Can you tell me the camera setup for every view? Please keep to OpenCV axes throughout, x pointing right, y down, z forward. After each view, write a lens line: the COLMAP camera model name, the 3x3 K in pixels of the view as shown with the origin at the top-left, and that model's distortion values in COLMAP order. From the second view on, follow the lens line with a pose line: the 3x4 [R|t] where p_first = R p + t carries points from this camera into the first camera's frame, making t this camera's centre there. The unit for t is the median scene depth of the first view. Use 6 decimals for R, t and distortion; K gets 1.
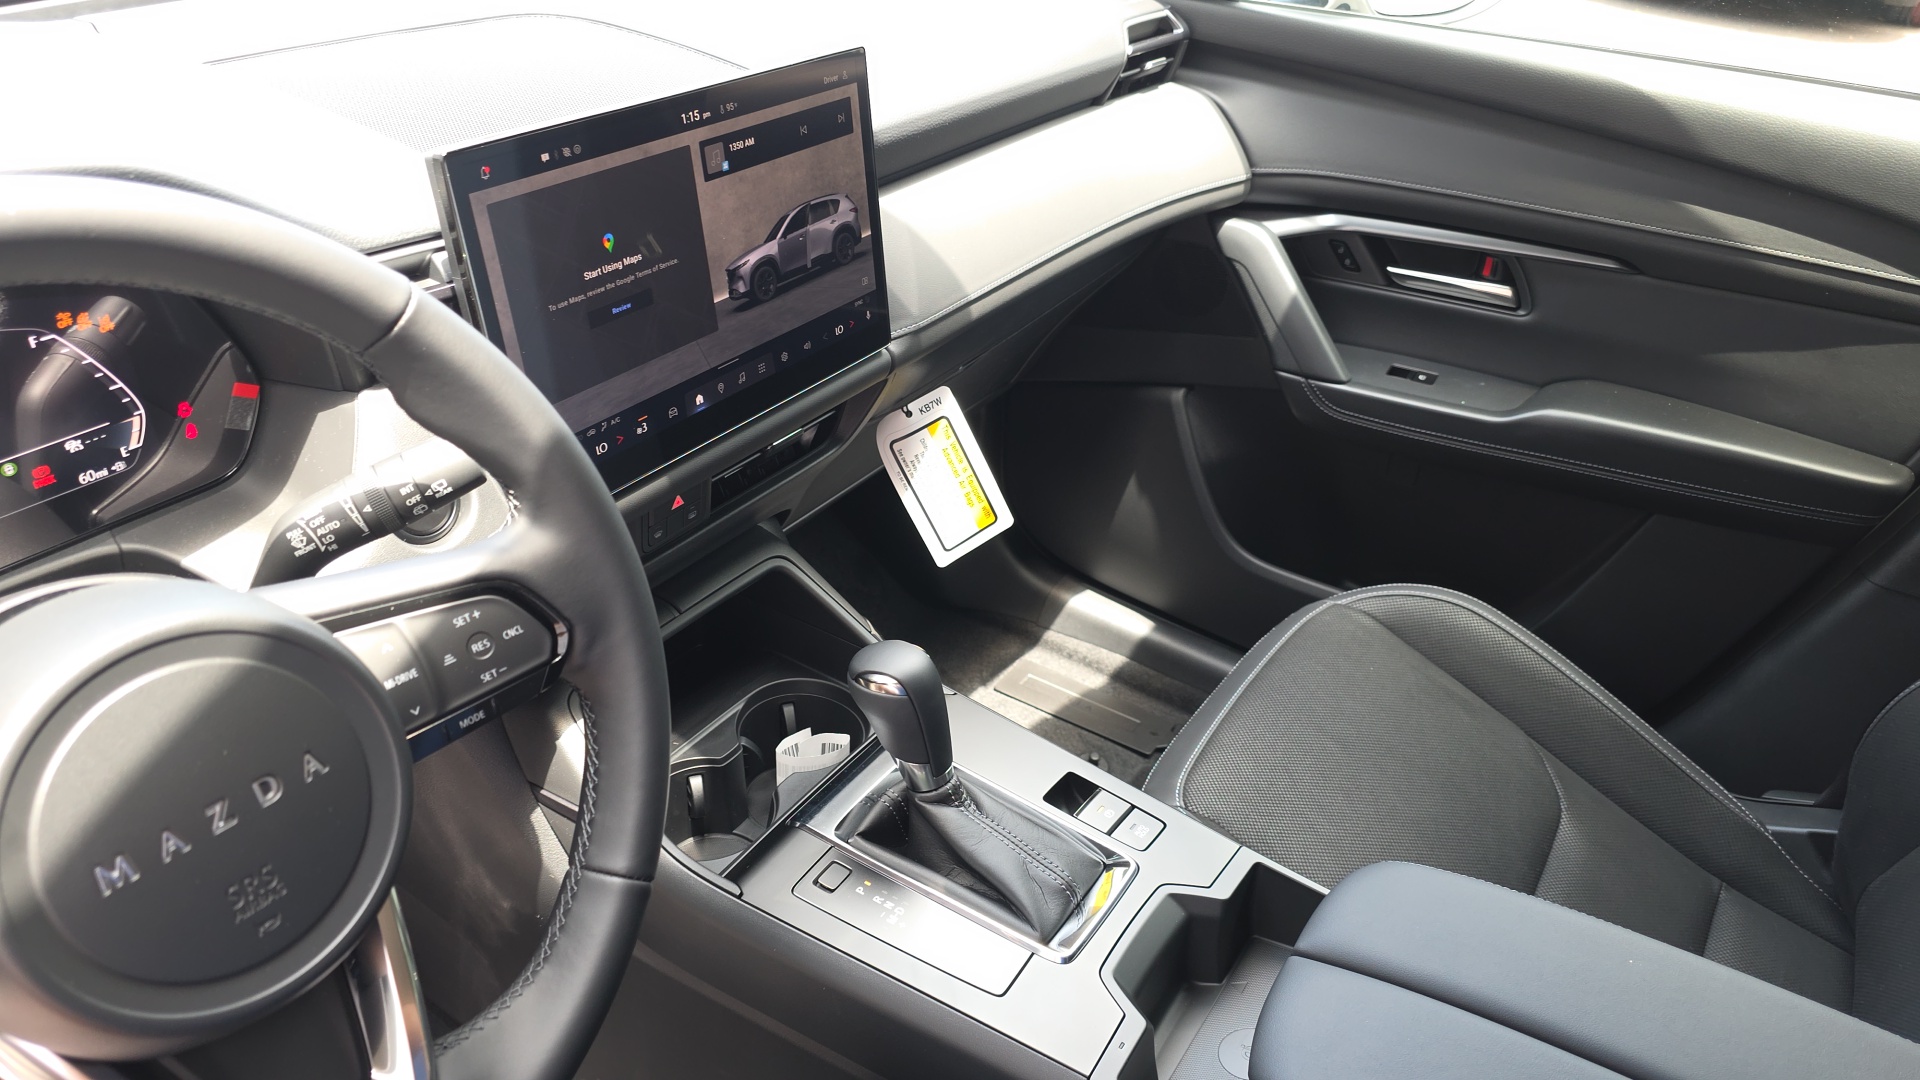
lens RADIAL K [[1288.4, 0, 935.5], [0, 1288.4, 540.5], [0, 0, 1]] dist [0.058939, -0.061929]
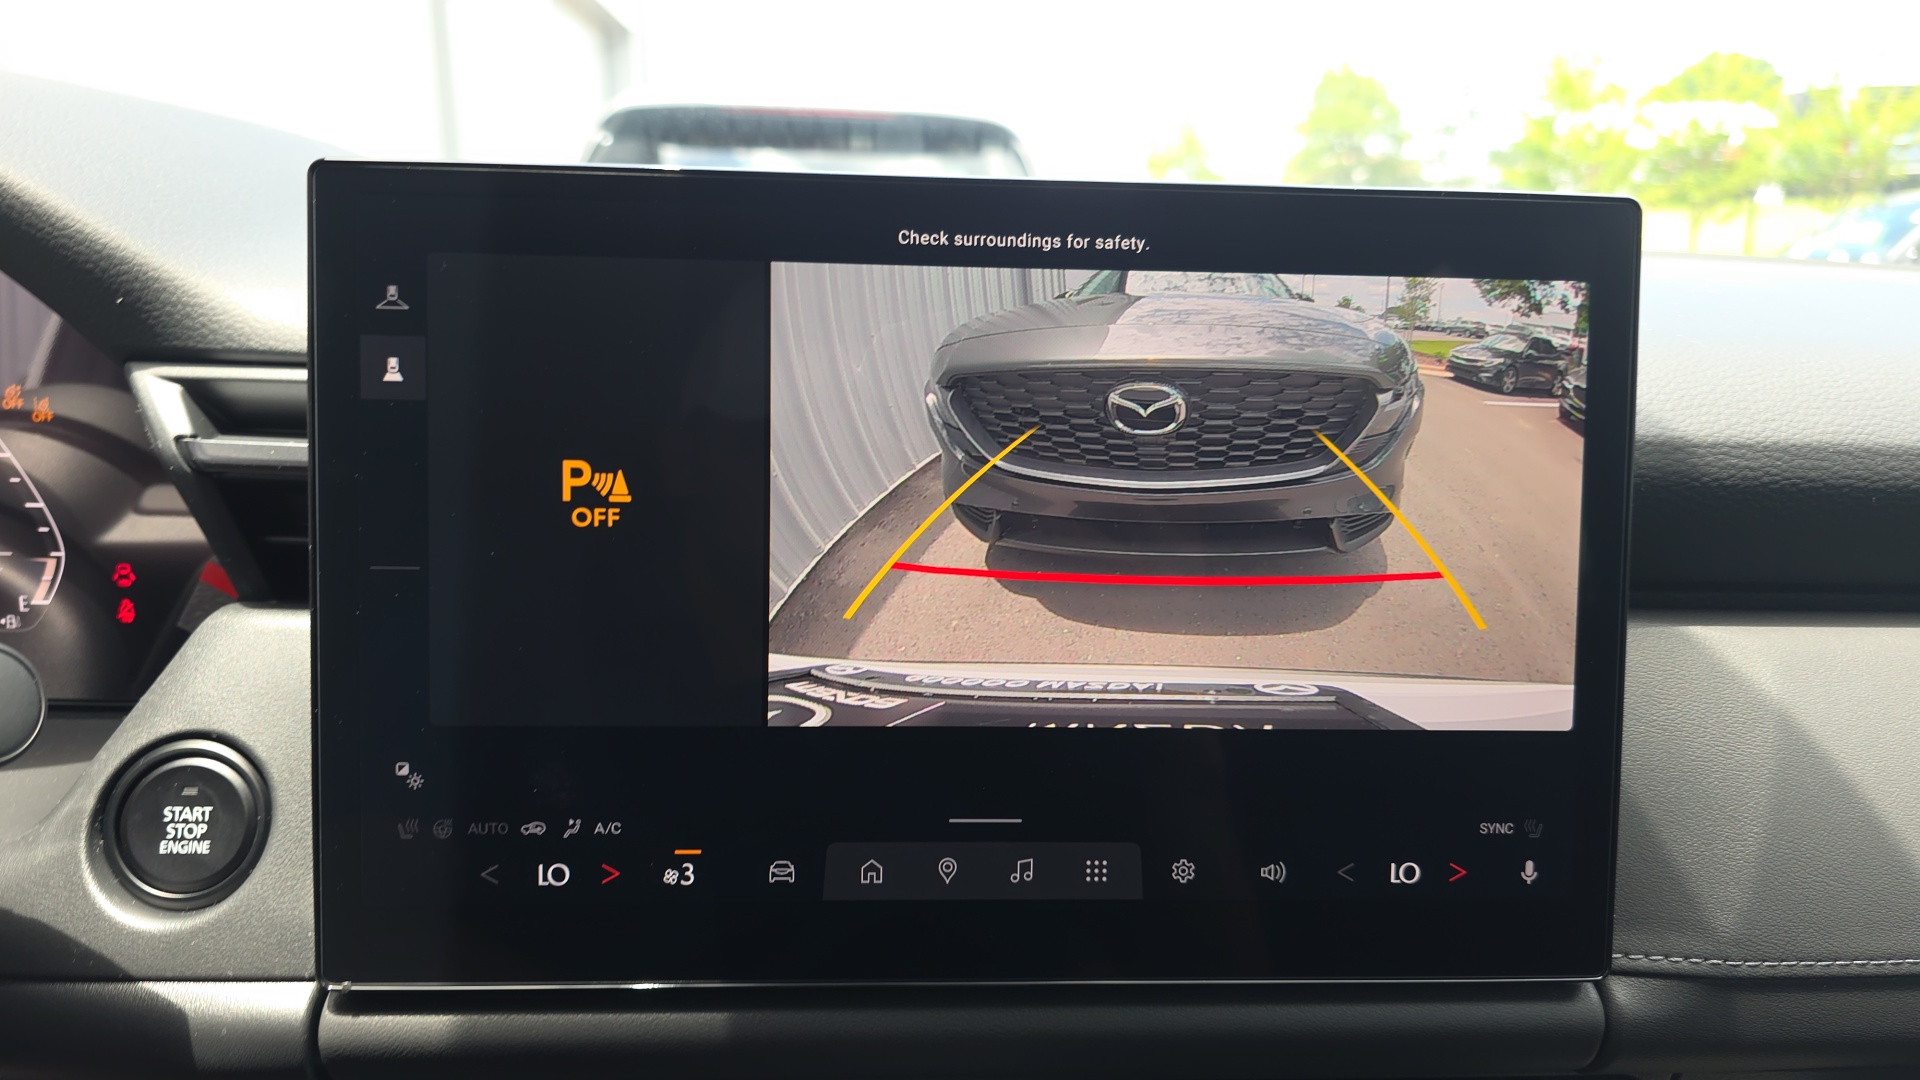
lens RADIAL K [[1288.4, 0, 954.6], [0, 1288.4, 543.6], [0, 0, 1]] dist [0.058939, -0.061929]
pose [[0.613305, 0.120962, -0.780529, 0.136348], [-0.425140, 0.883395, -0.197152, -0.121891], [0.665667, 0.452748, 0.593217, 0.666542]]
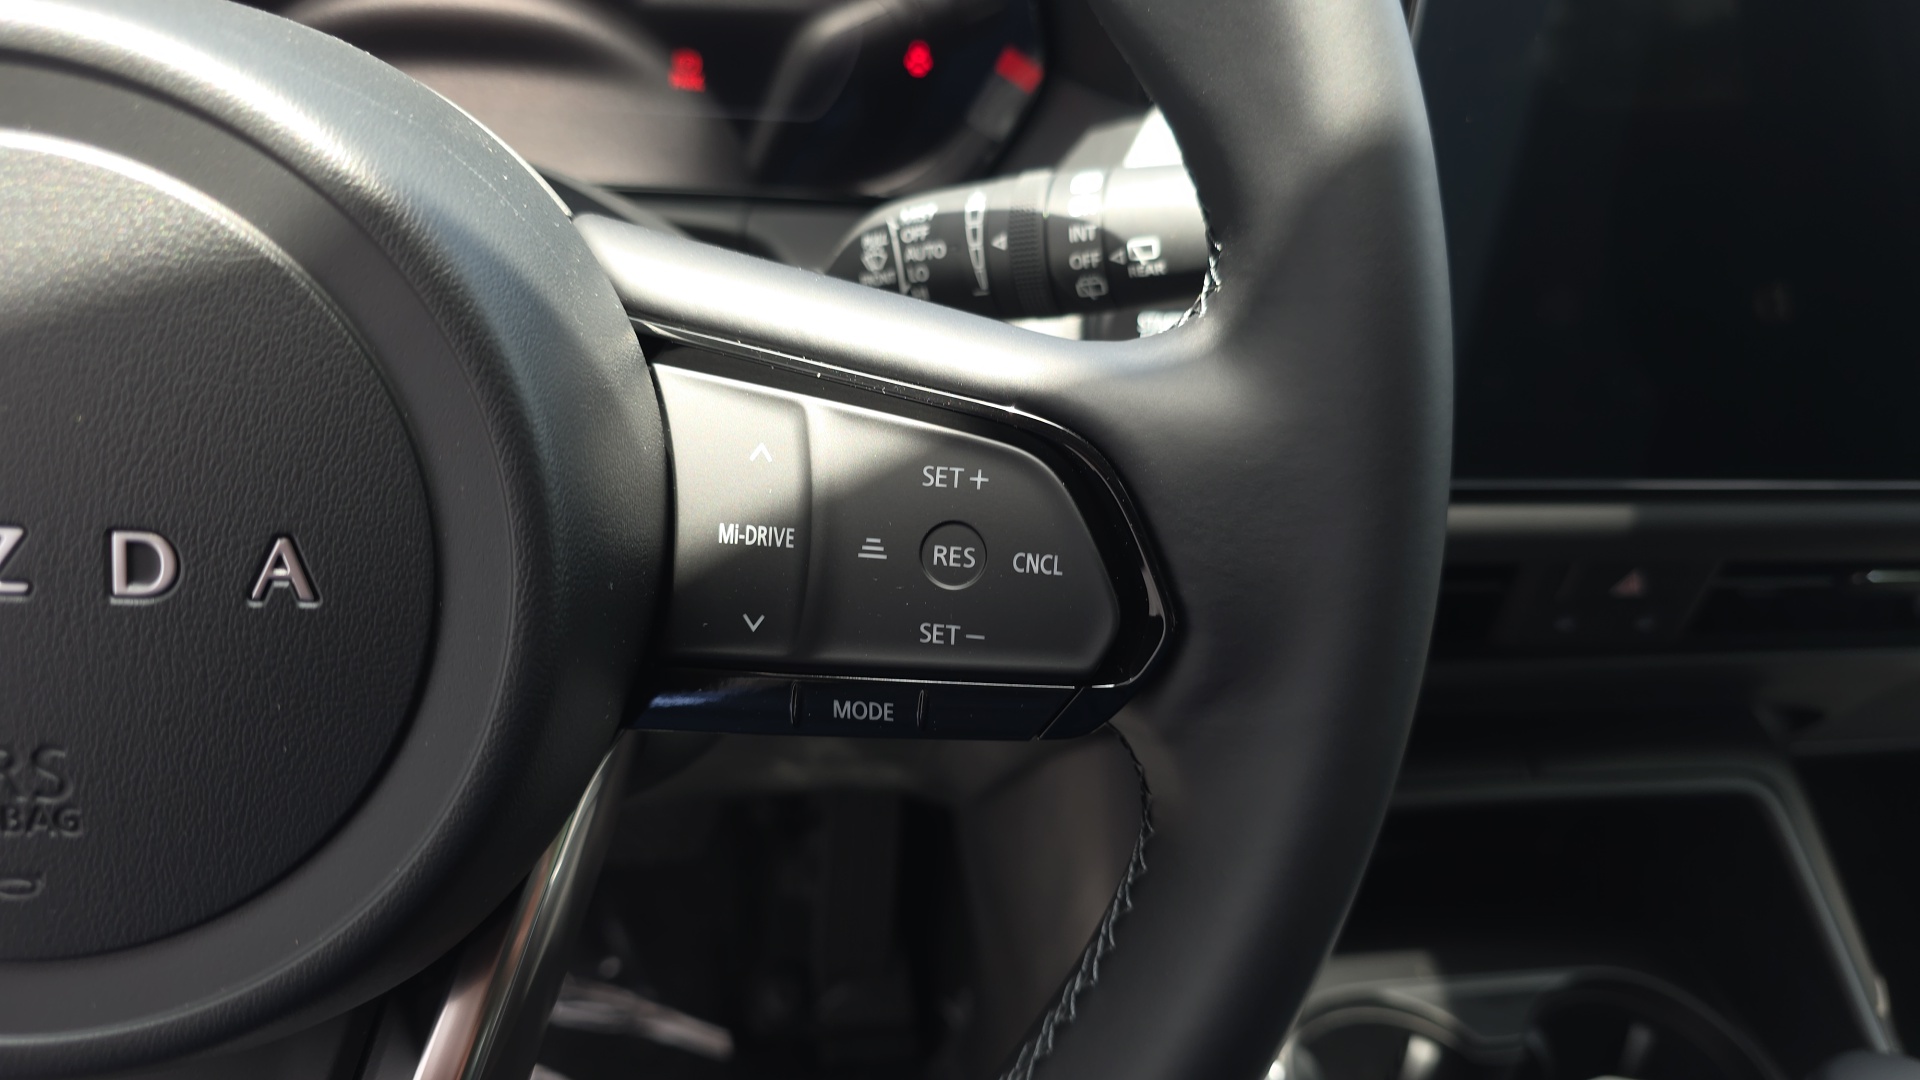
lens RADIAL K [[1369.9, 0, 959.6], [0, 1369.9, 555.1], [0, 0, 1]] dist [0.002791, -0.004500]
pose [[0.686488, 0.415998, -0.596389, -0.062109], [-0.445644, 0.888794, 0.106988, 0.021705], [0.574574, 0.192331, 0.795534, 0.410709]]
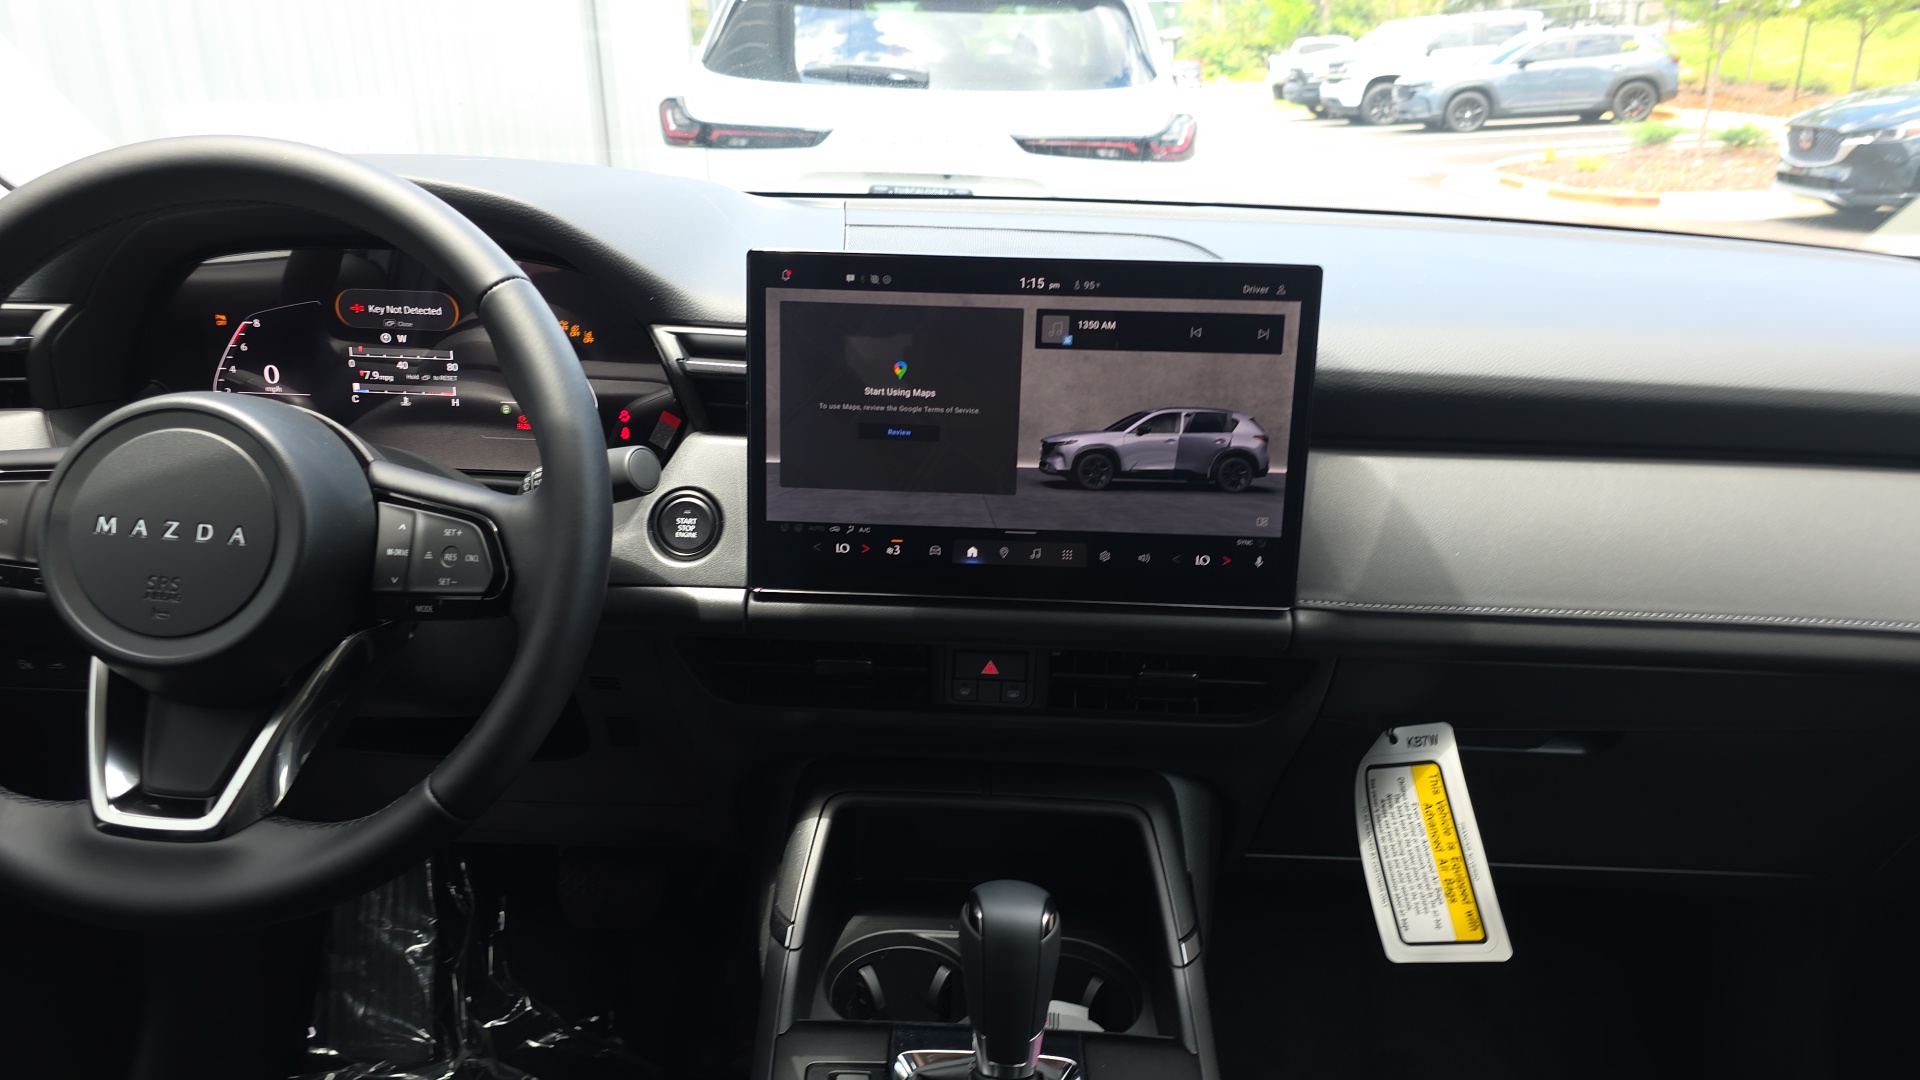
lens RADIAL K [[1288.4, 0, 924.5], [0, 1288.4, 547.4], [0, 0, 1]] dist [0.058939, -0.061929]
pose [[0.526557, 0.244425, -0.814245, 0.559057], [-0.457227, 0.888882, -0.028850, -0.061812], [0.716716, 0.387486, 0.579804, 0.366243]]
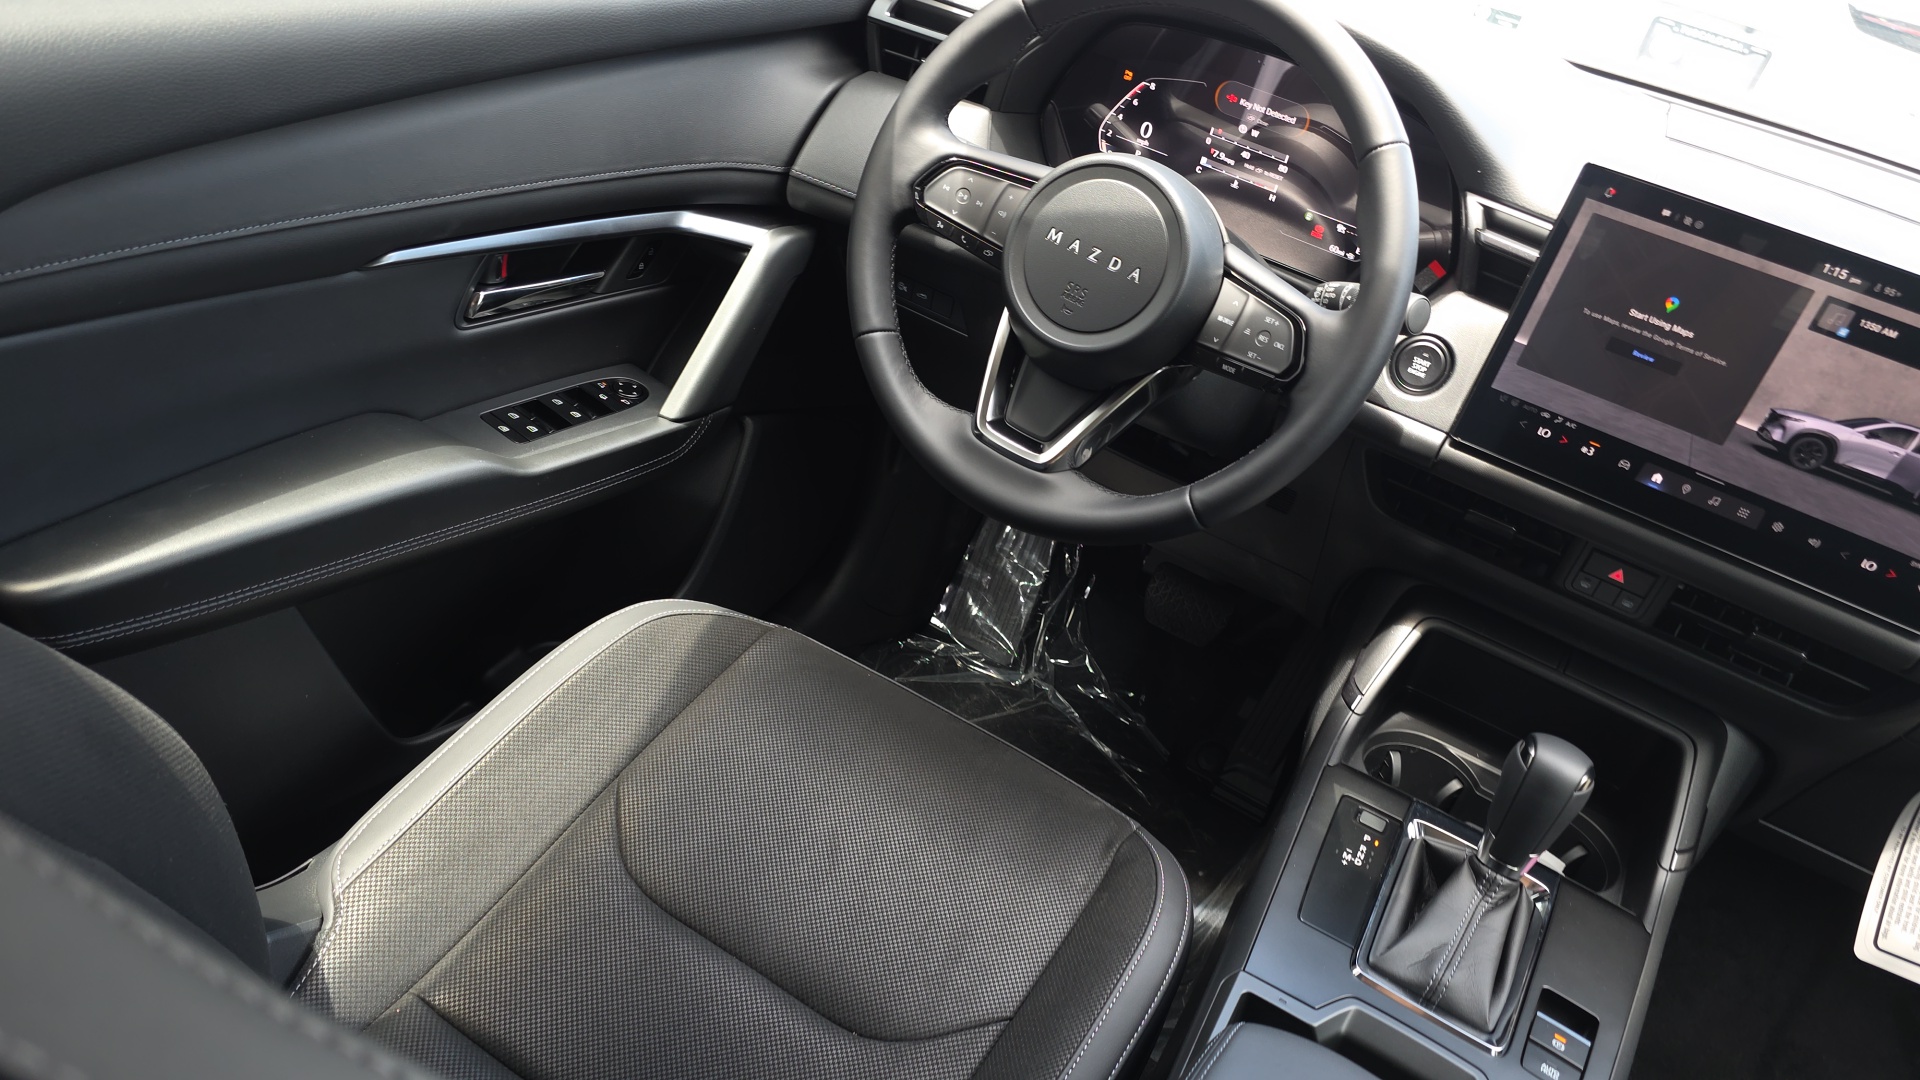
lens RADIAL K [[1288.4, 0, 983.4], [0, 1288.4, 591.1], [0, 0, 1]] dist [0.058939, -0.061929]
pose [[0.073824, 0.545112, -0.835107, 0.726508], [-0.704914, 0.620869, 0.342954, -0.021009], [0.705440, 0.563360, 0.430092, 0.132454]]
